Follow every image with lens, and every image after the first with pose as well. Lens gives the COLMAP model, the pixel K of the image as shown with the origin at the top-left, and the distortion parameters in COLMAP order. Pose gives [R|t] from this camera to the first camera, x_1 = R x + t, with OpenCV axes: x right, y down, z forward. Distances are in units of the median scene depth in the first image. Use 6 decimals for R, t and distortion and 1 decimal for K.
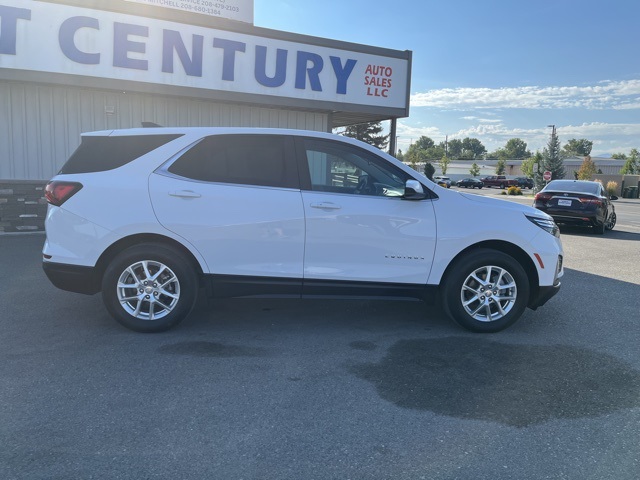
lens RADIAL K [[484.8, 0, 318.0], [0, 484.8, 234.2], [0, 0, 1]] dist [0.064084, -0.080570]
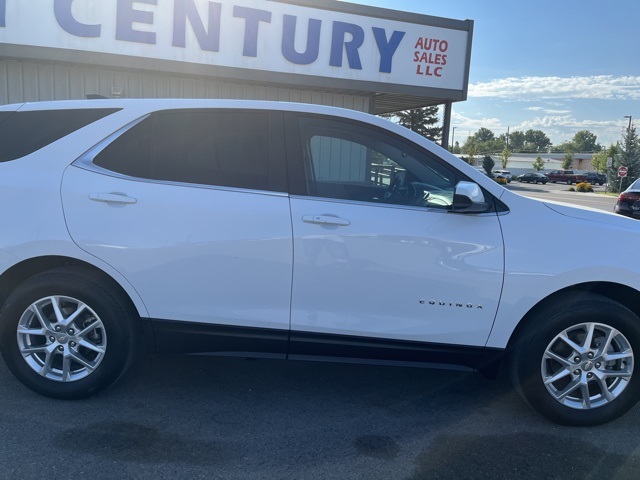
lens RADIAL K [[484.8, 0, 315.6], [0, 484.8, 233.9], [0, 0, 1]] dist [0.064084, -0.080570]
pose [[0.993547, 0.027730, -0.109977, 0.034513], [-0.025982, 0.999513, 0.017291, -0.024204], [0.110403, -0.014322, 0.993784, 0.170622]]
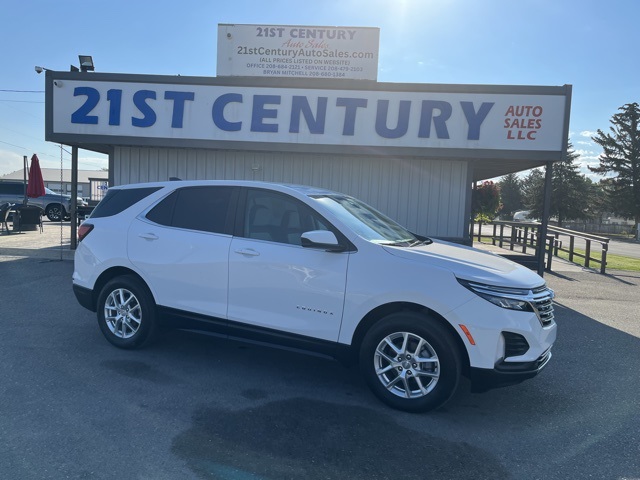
lens RADIAL K [[484.8, 0, 312.8], [0, 484.8, 241.2], [0, 0, 1]] dist [0.064084, -0.080570]
pose [[0.860176, 0.041697, -0.508290, 0.316882], [-0.085492, 0.994338, -0.063109, -0.013221], [0.502780, 0.097739, 0.858871, 0.079558]]
